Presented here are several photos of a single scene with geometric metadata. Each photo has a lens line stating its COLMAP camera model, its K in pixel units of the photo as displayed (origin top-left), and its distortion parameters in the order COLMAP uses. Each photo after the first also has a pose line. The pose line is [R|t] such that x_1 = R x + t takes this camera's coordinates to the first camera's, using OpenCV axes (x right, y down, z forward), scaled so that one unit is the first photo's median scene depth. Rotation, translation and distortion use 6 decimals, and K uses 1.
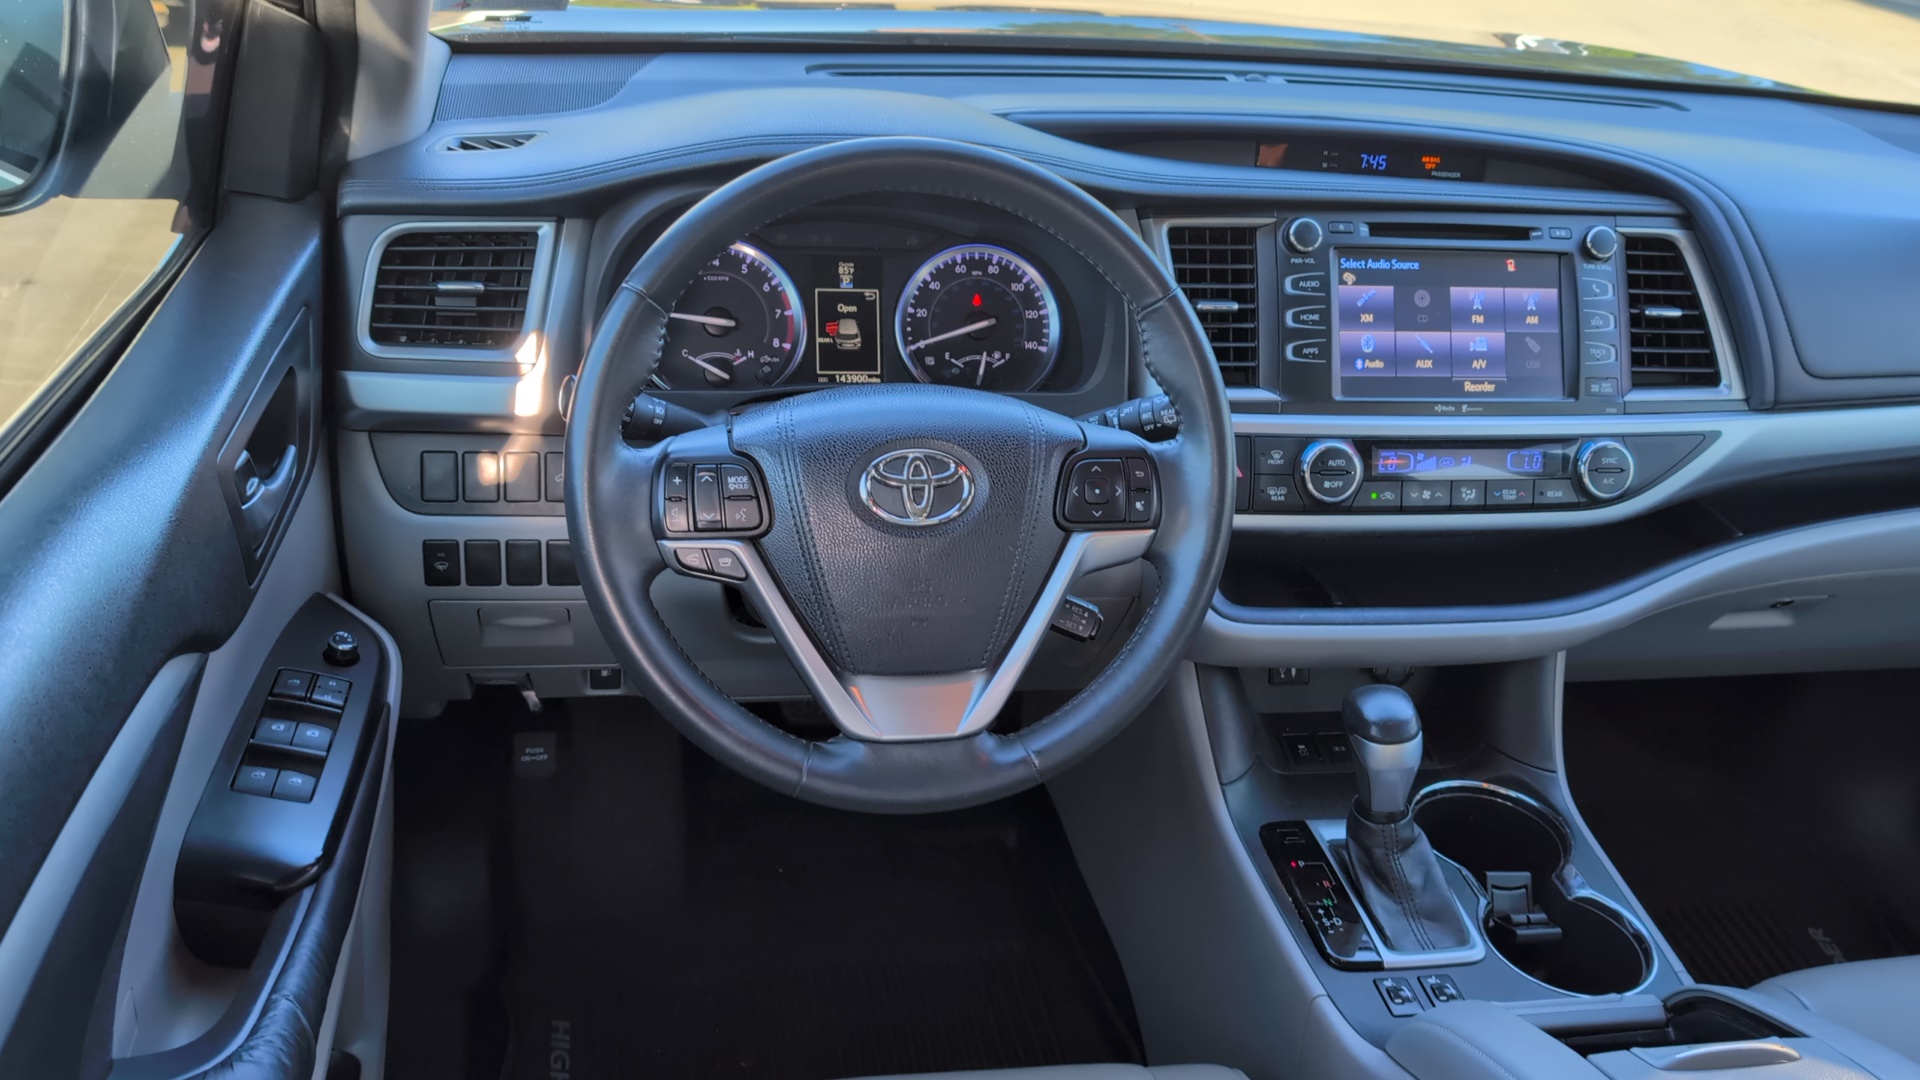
lens RADIAL K [[1618.7, 0, 960.0], [0, 1618.7, 540.0], [0, 0, 1]] dist [0.004337, 0.002407]
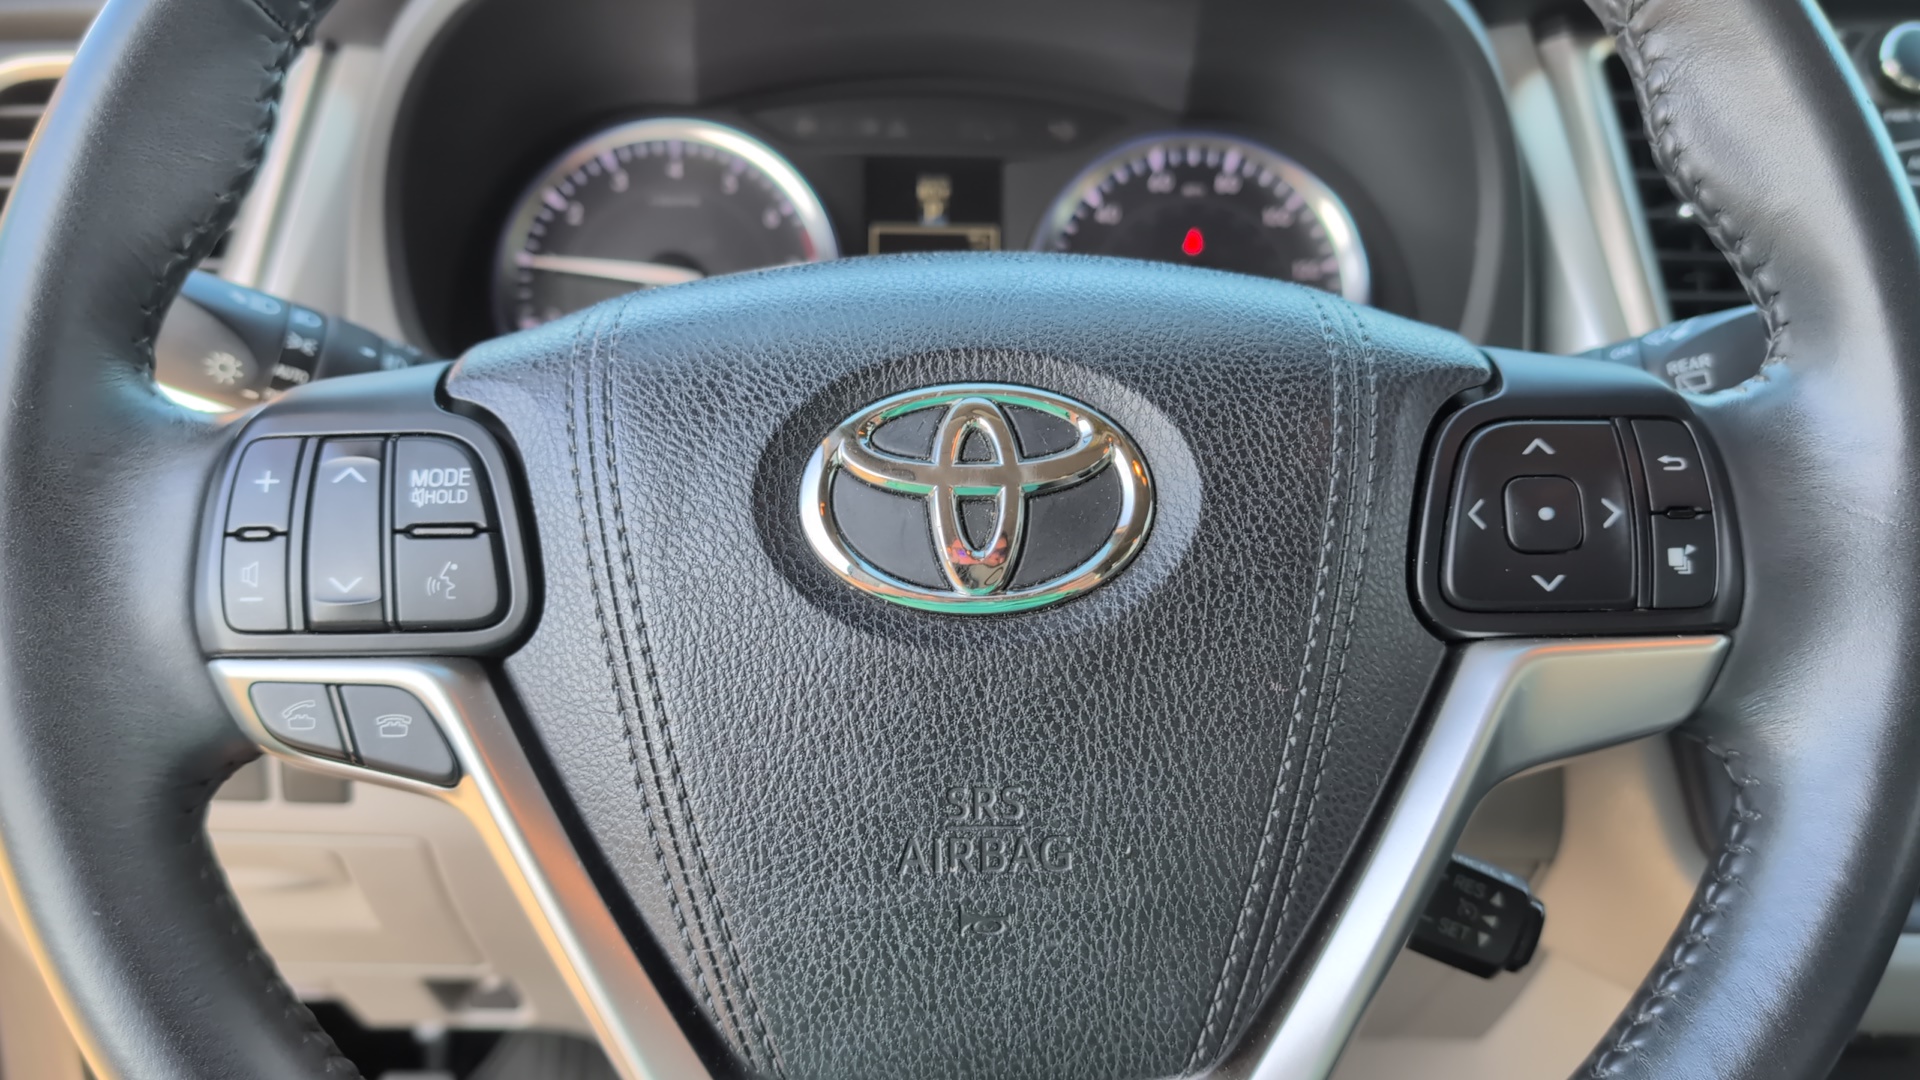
lens RADIAL K [[1618.7, 0, 960.0], [0, 1618.7, 540.0], [0, 0, 1]] dist [0.004337, 0.002407]
pose [[0.987367, -0.016927, -0.157543, 0.016363], [-0.007563, 0.988110, -0.153561, 0.019628], [0.158269, 0.152813, 0.975499, 0.521159]]
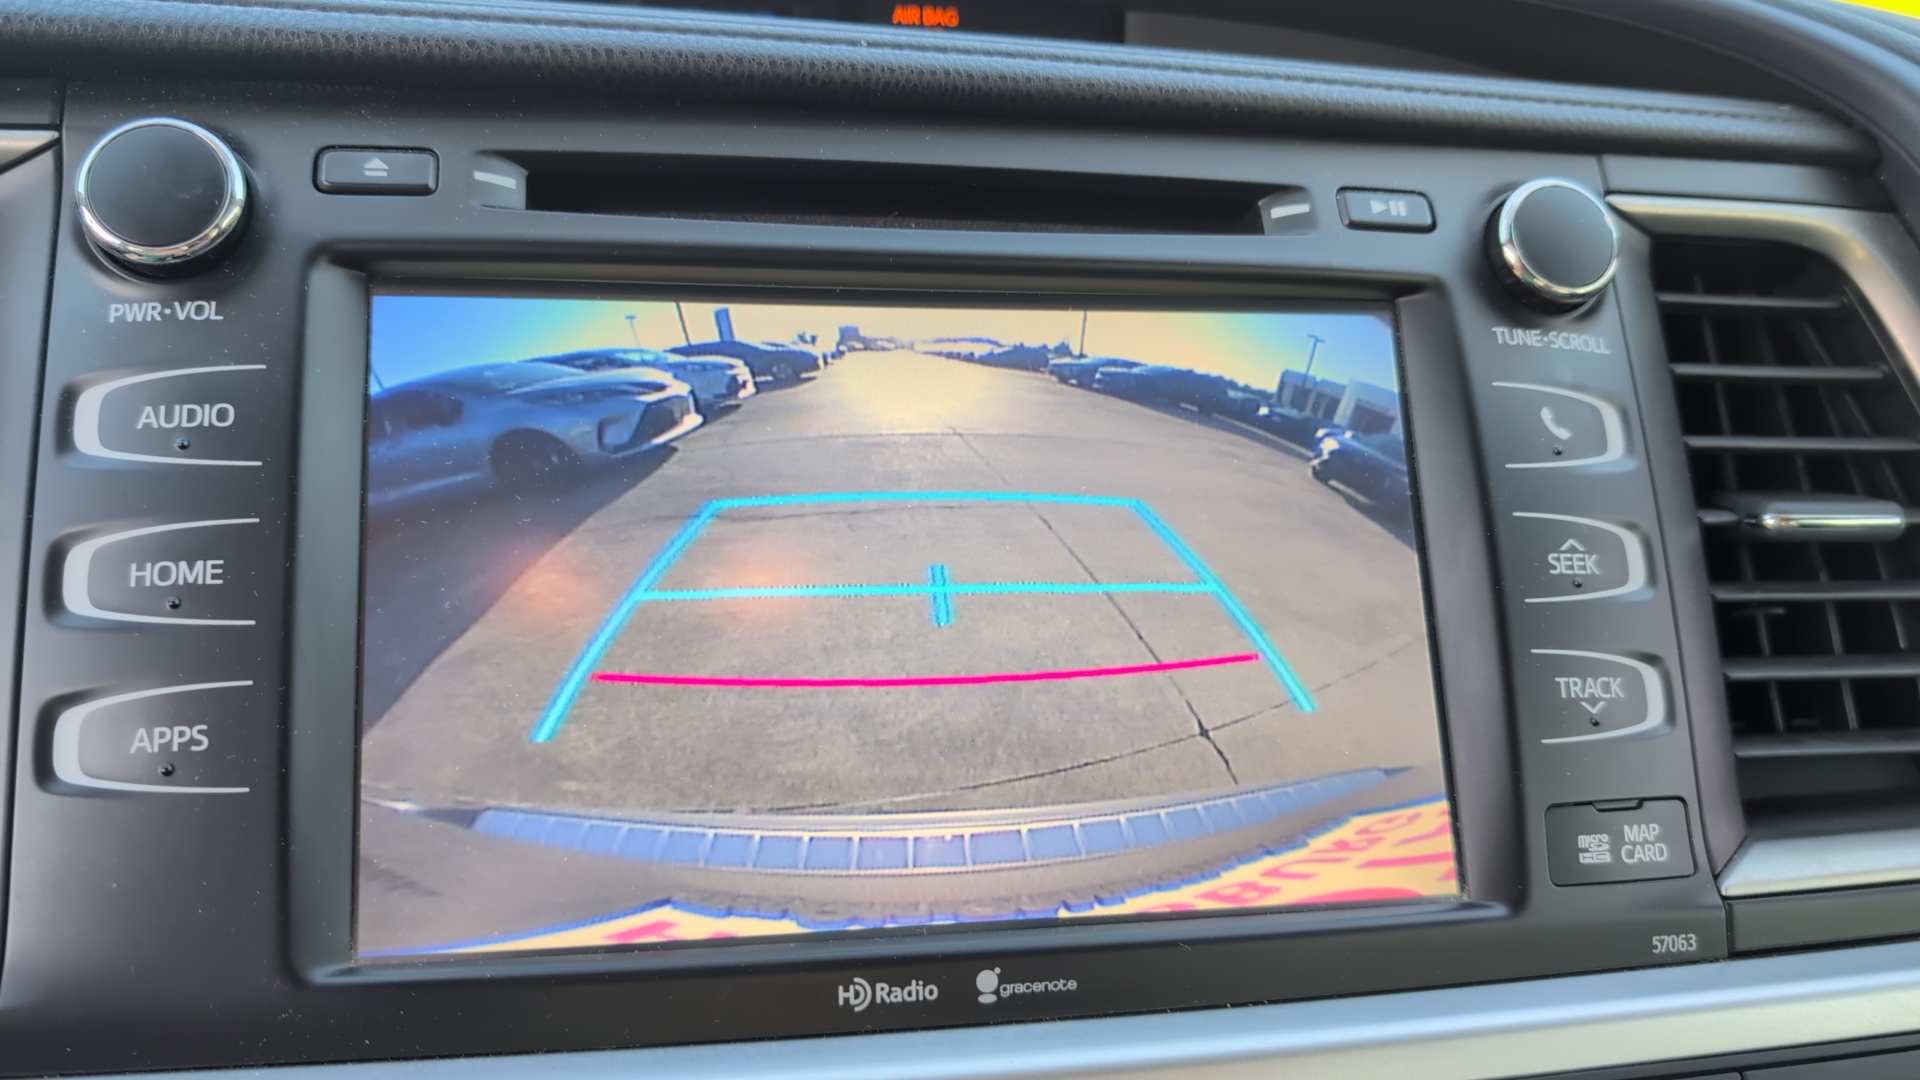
lens RADIAL K [[1618.7, 0, 960.0], [0, 1618.7, 540.0], [0, 0, 1]] dist [0.004337, 0.002407]
pose [[0.999278, -0.029554, 0.023892, 0.301418], [0.033345, 0.983433, -0.178180, -0.099798], [-0.018230, 0.178848, 0.983708, 0.777007]]
